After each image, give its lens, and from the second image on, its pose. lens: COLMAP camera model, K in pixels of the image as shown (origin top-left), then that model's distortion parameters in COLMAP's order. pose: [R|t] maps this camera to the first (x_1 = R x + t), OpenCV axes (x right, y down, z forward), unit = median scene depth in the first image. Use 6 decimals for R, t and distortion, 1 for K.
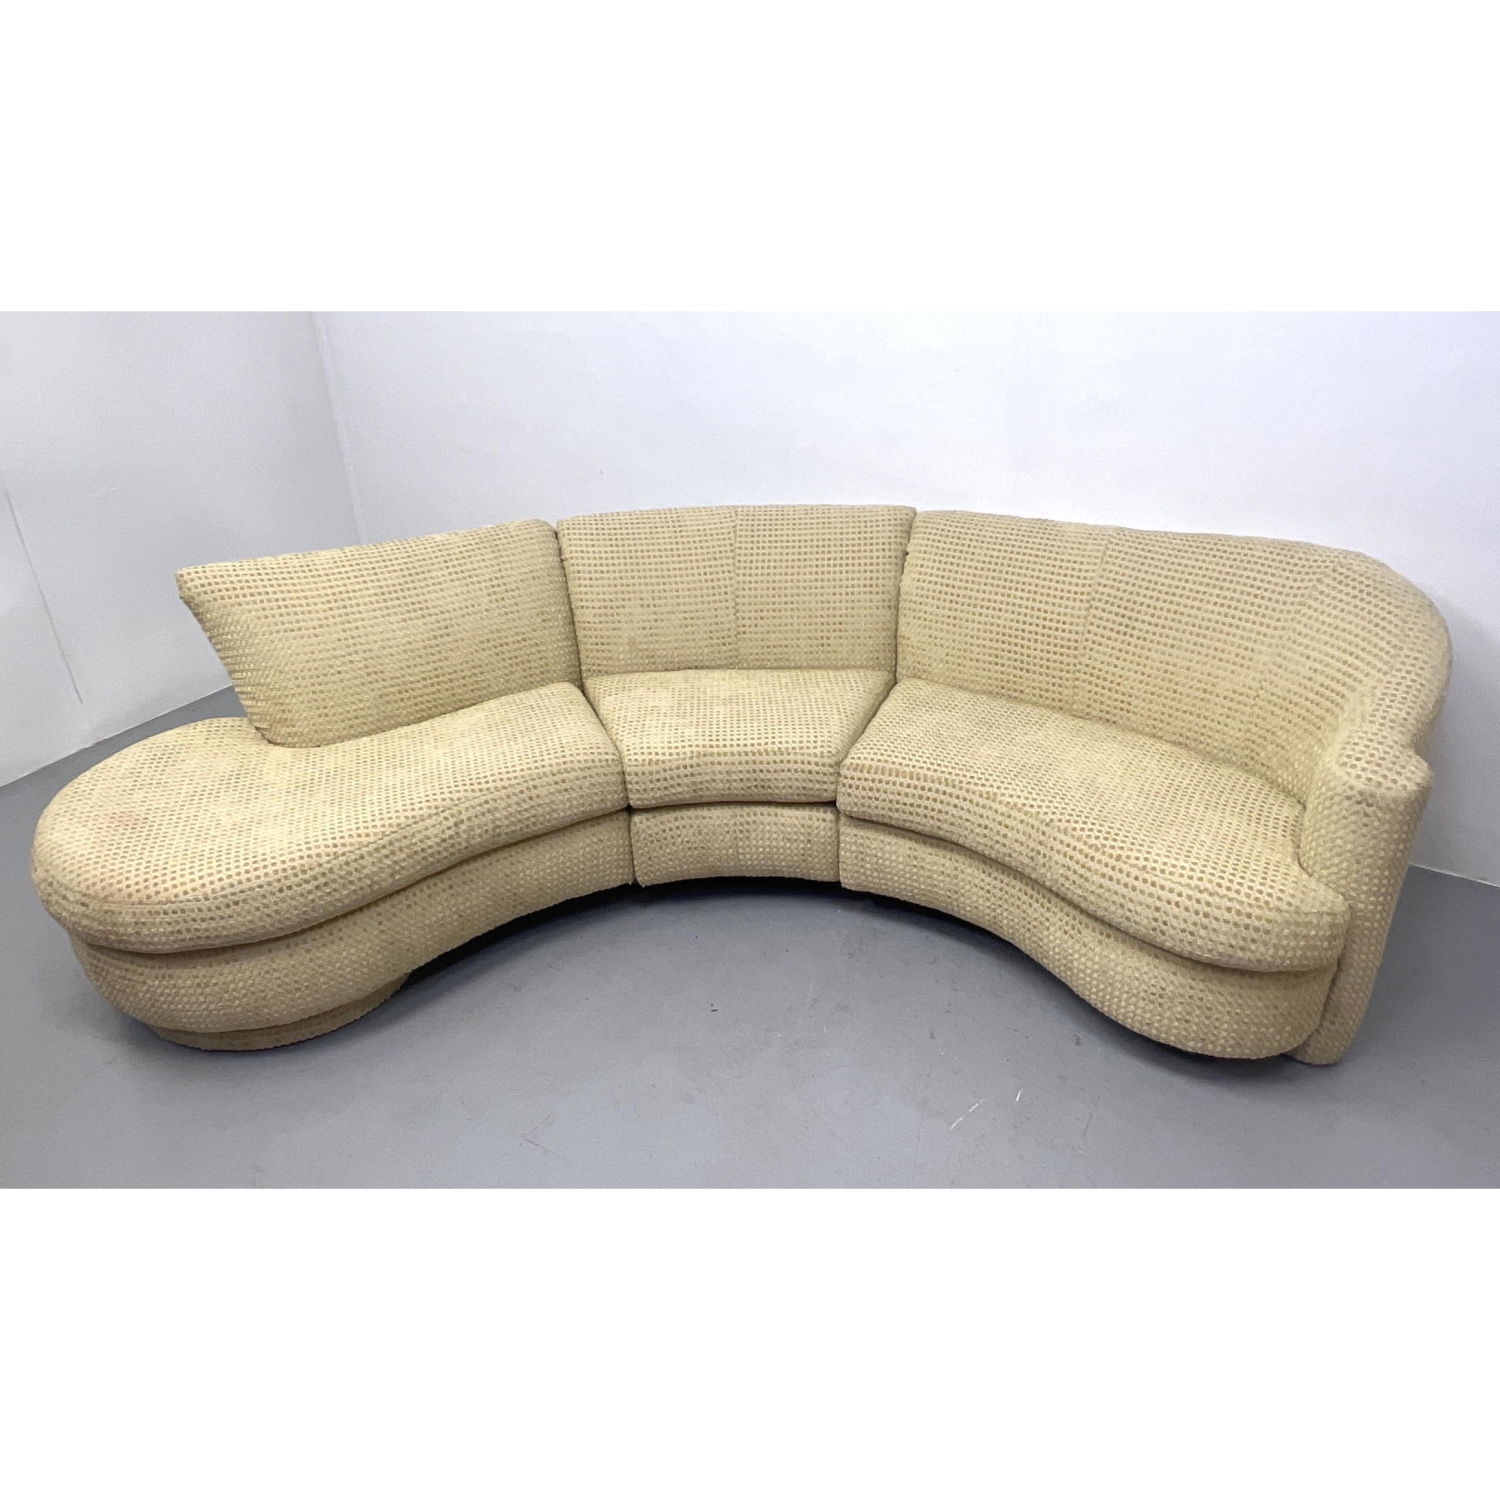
lens RADIAL K [[1008.6, 0, 750.1], [0, 1008.6, 740.1], [0, 0, 1]] dist [-0.007330, 0.002053]
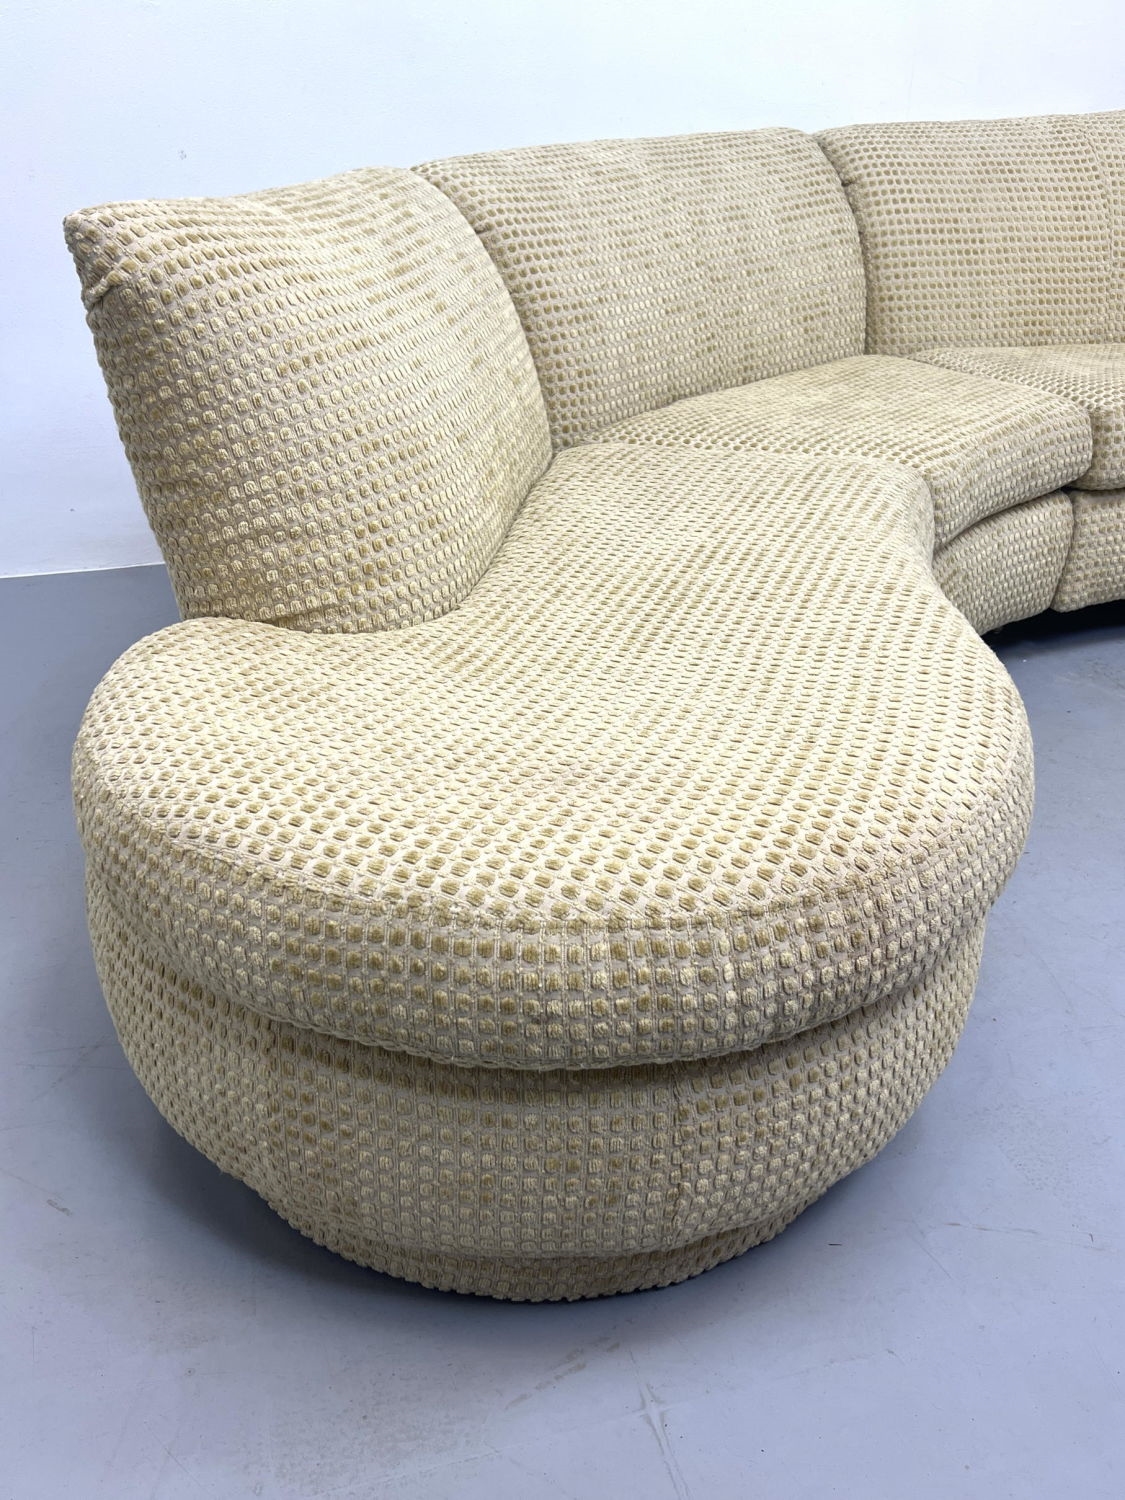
lens RADIAL K [[1372.0, 0, 573.4], [0, 1372.0, 750.1], [0, 0, 1]] dist [0.032741, 0.000000]
pose [[0.668368, -0.314699, 0.673980, -0.850999], [0.321393, 0.939327, 0.119879, 0.009639], [-0.670813, 0.136489, 0.728959, 0.548053]]
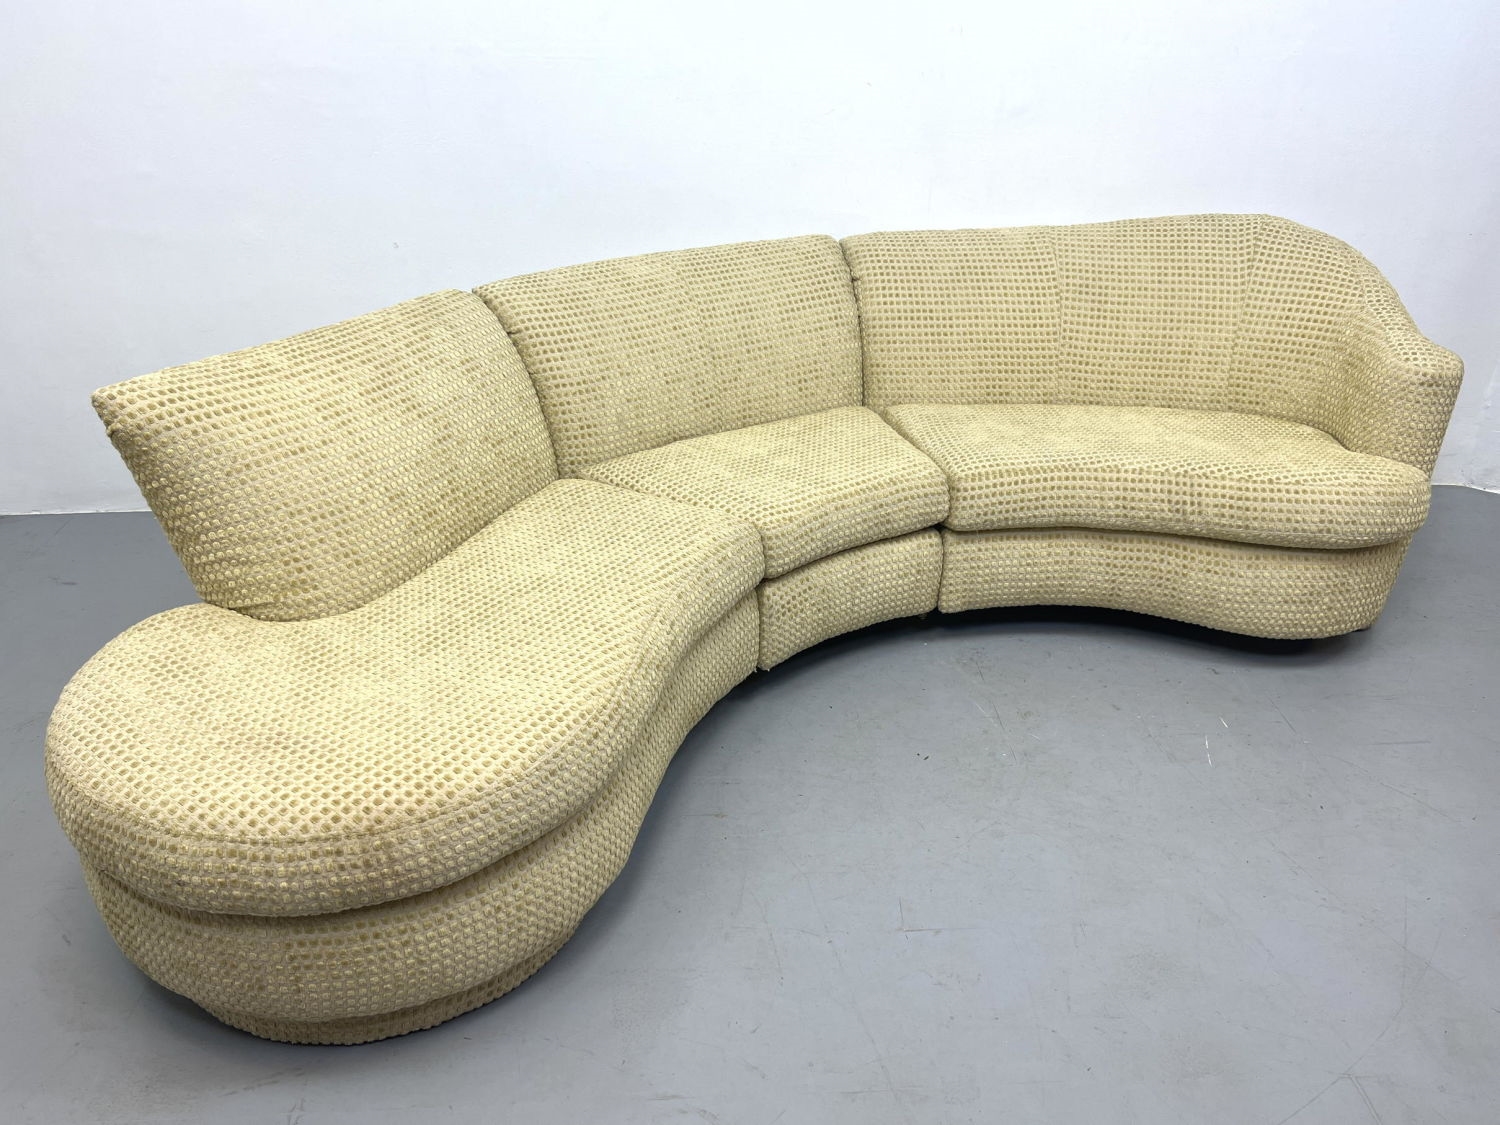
lens RADIAL K [[1154.9, 0, 748.5], [0, 1154.9, 574.3], [0, 0, 1]] dist [0.088422, -0.052313]
pose [[0.827465, -0.231160, 0.511728, -0.642308], [0.240564, 0.969400, 0.048911, 0.009933], [-0.507376, 0.082631, 0.857754, 0.139032]]
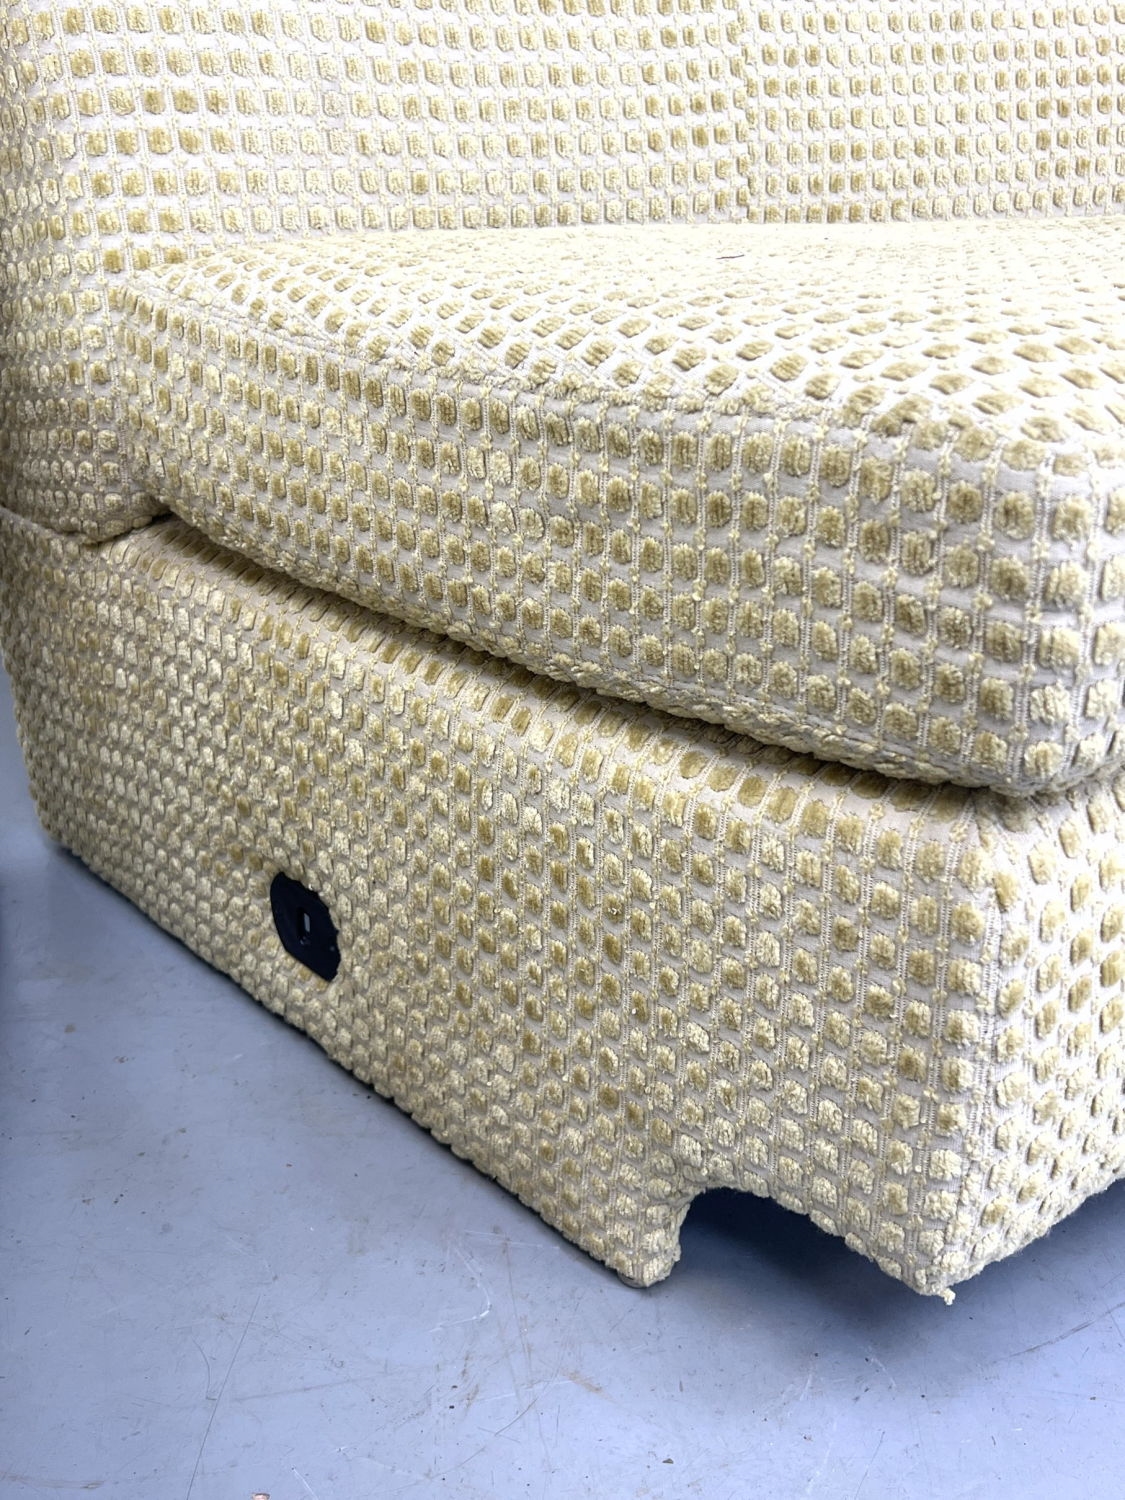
lens RADIAL K [[1474.8, 0, 563.0], [0, 1474.8, 749.8], [0, 0, 1]] dist [0.003726, 0.000000]
pose [[0.894723, -0.143567, 0.422918, -0.253151], [0.179866, 0.982569, -0.046973, 0.062307], [-0.408803, 0.118097, 0.904949, 0.841059]]
